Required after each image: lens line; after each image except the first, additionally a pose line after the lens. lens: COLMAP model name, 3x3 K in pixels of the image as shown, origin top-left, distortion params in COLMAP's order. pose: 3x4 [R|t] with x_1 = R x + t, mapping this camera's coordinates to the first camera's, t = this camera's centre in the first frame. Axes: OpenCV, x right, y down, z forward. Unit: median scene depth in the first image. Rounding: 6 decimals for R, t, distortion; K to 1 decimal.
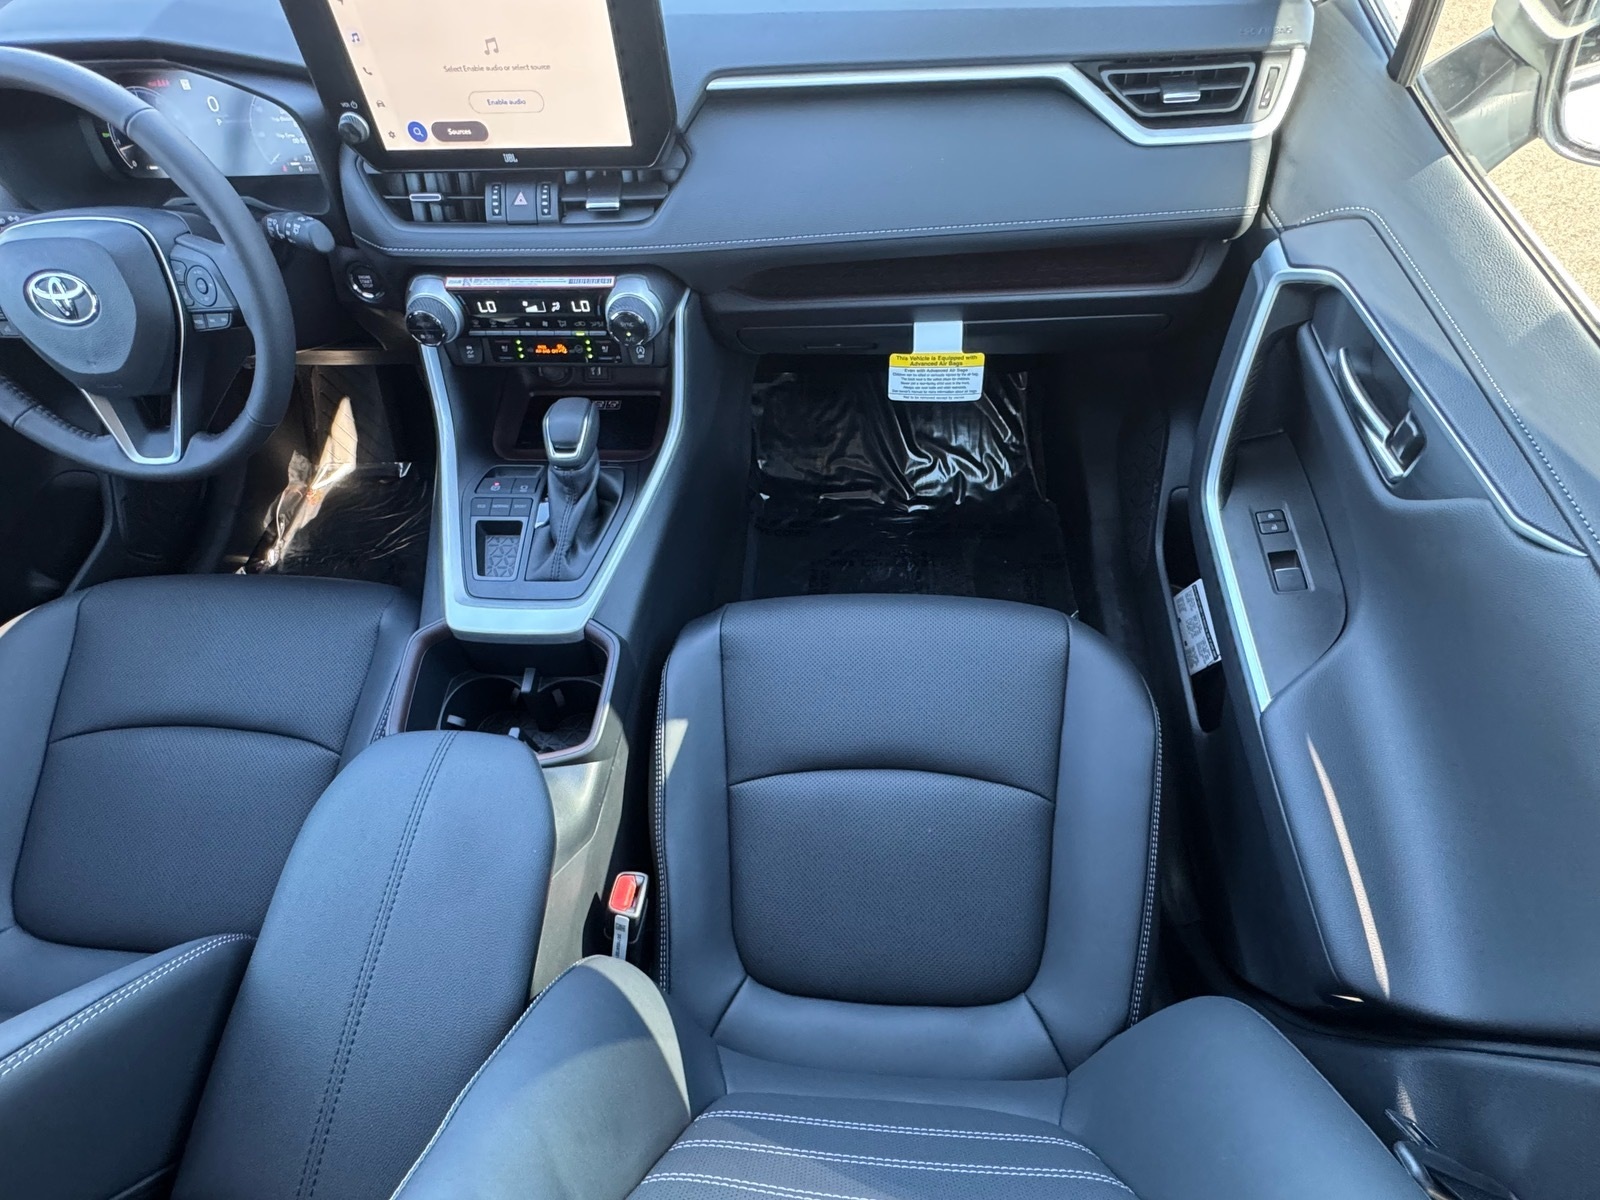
lens RADIAL K [[860.3, 0, 785.9], [0, 860.3, 600.4], [0, 0, 1]] dist [-0.000435, -0.000146]
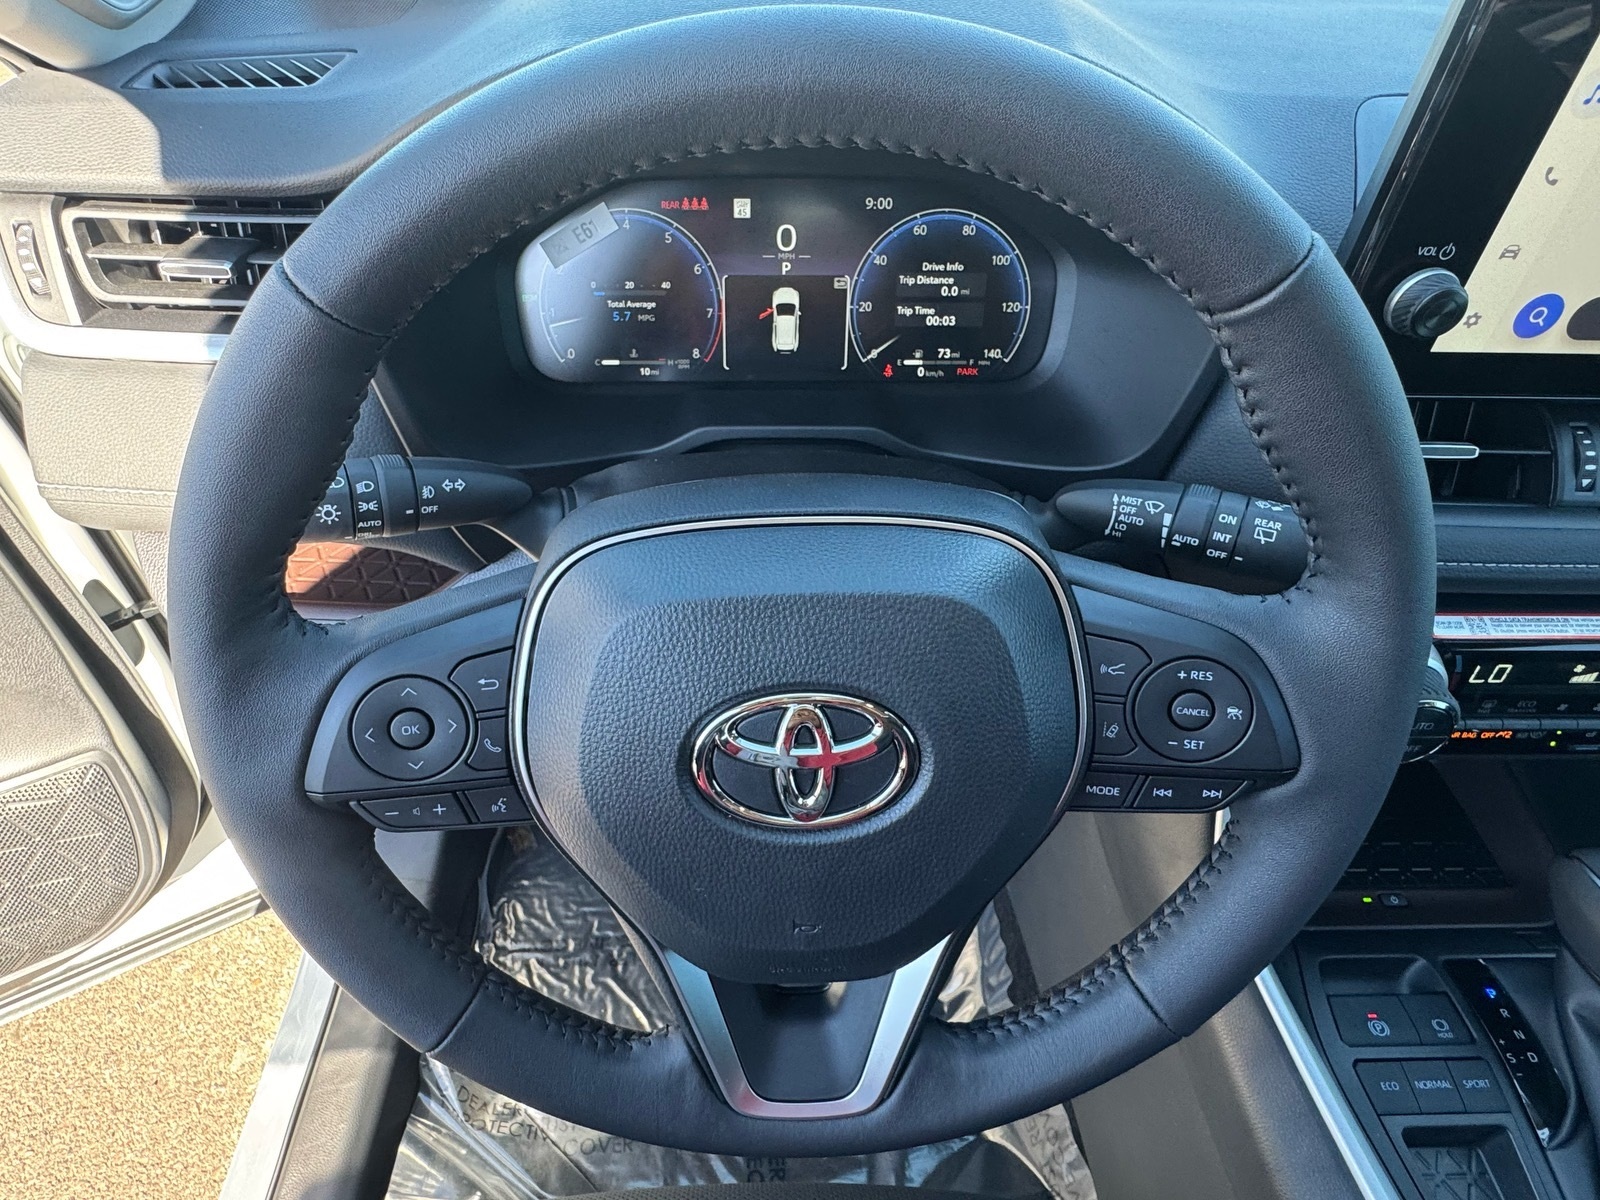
lens RADIAL K [[866.7, 0, 768.5], [0, 866.7, 599.2], [0, 0, 1]] dist [-0.001567, -0.001582]
pose [[0.993501, -0.007209, 0.113595, -0.787158], [0.027604, 0.983459, -0.179013, -0.311825], [-0.110425, 0.180985, 0.977267, 0.593777]]
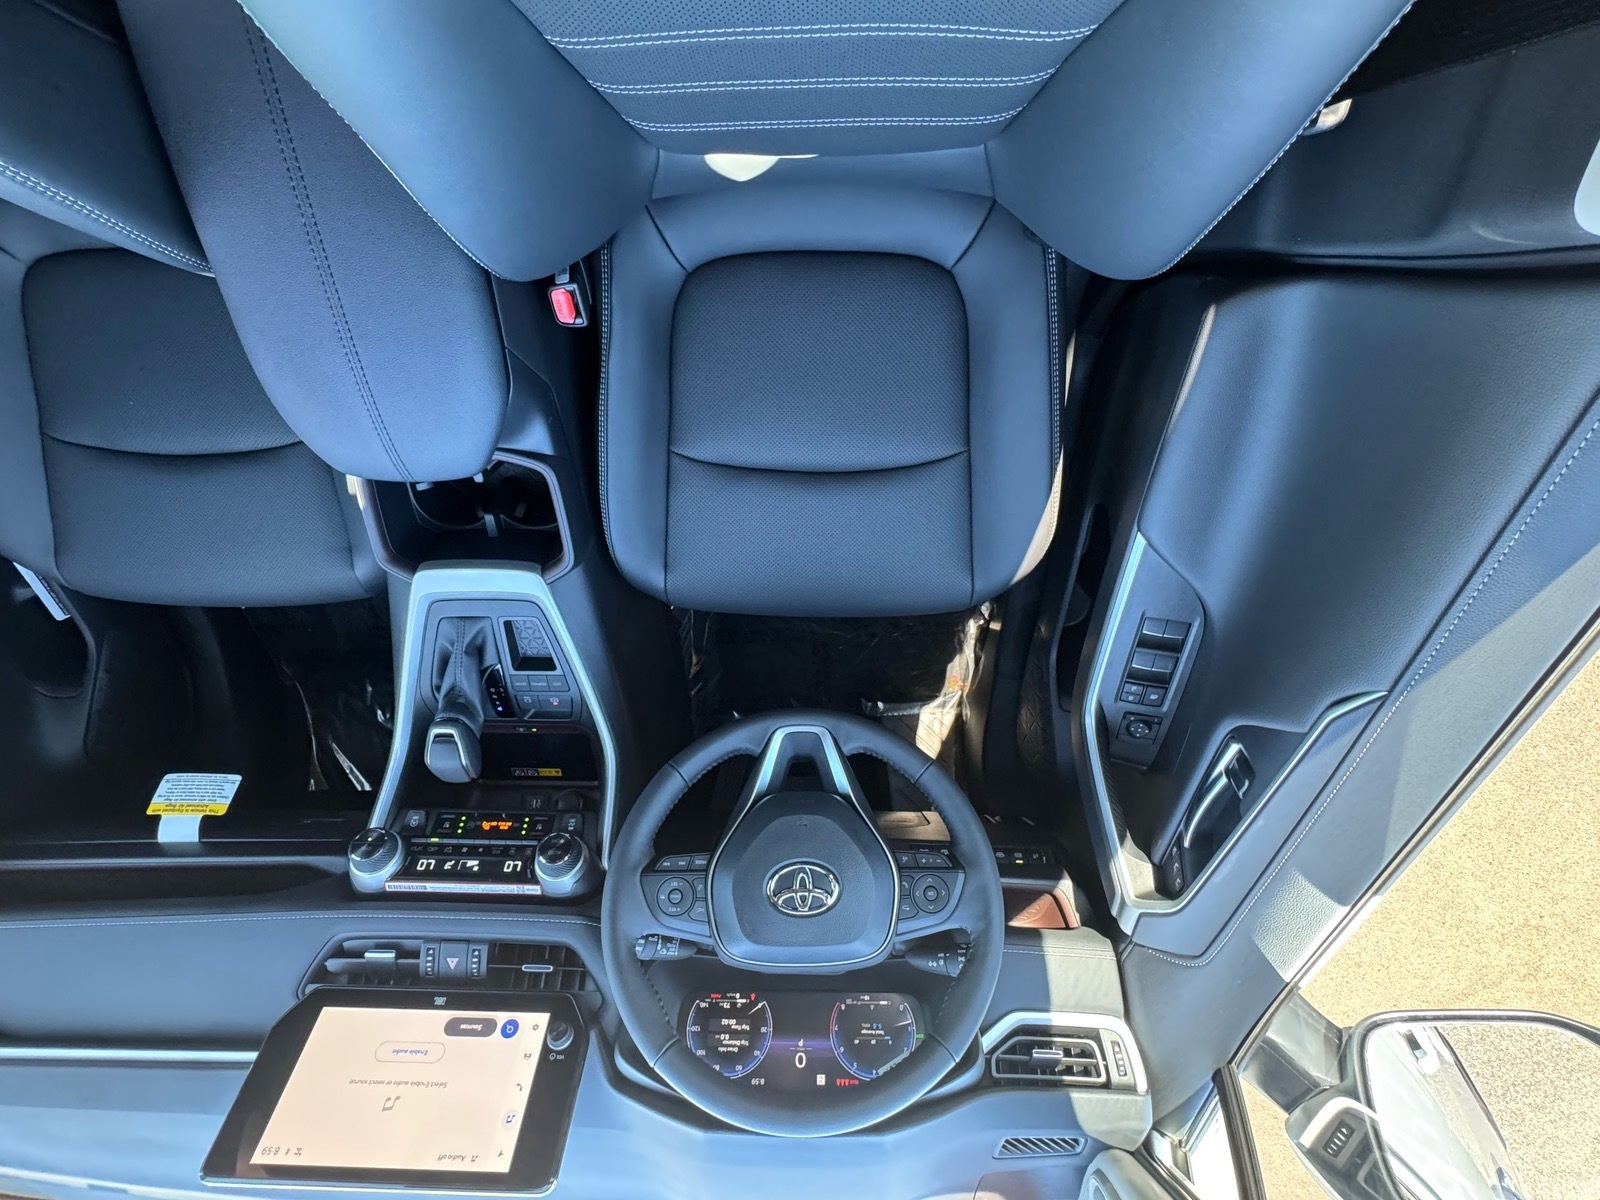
lens RADIAL K [[752.9, 0, 803.2], [0, 752.9, 600.7], [0, 0, 1]] dist [-0.001602, 0.000037]
pose [[-0.993799, 0.012634, 0.110467, -0.835686], [-0.015513, -0.999561, -0.025246, 0.016367], [0.110100, -0.026804, 0.993559, 0.096060]]
